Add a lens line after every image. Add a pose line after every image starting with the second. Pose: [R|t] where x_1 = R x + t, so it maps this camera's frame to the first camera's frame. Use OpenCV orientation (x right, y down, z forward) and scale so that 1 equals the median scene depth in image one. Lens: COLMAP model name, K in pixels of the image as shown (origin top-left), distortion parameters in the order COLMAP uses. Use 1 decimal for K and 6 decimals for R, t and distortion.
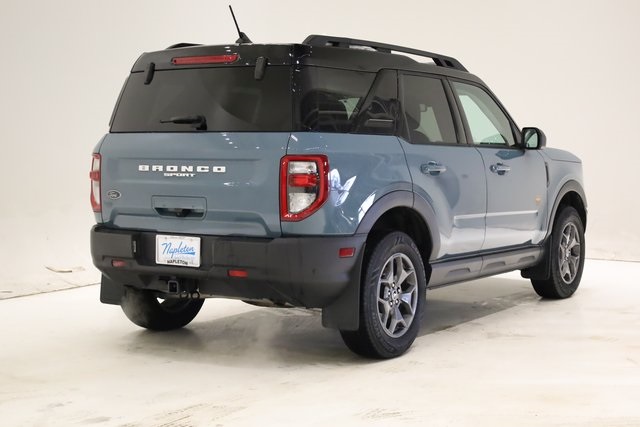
lens RADIAL K [[1131.8, 0, 320.4], [0, 1131.8, 212.6], [0, 0, 1]] dist [0.032400, 0.000000]
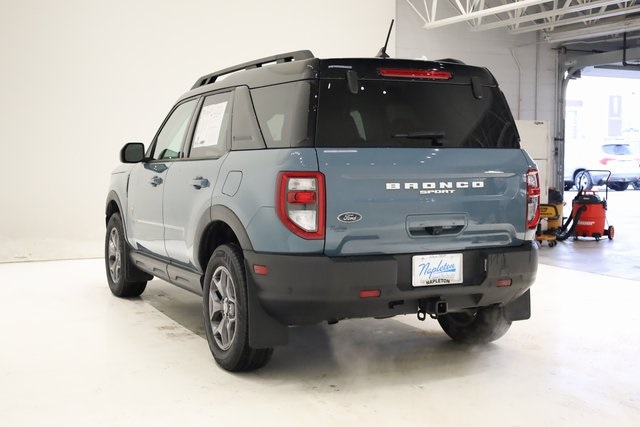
lens RADIAL K [[923.2, 0, 320.0], [0, 923.2, 214.8], [0, 0, 1]] dist [-0.011983, 0.000000]
pose [[0.504031, -0.053784, 0.862010, -0.852277], [0.058656, 0.997886, 0.027965, -0.041237], [-0.861692, 0.036467, 0.506120, 0.679414]]
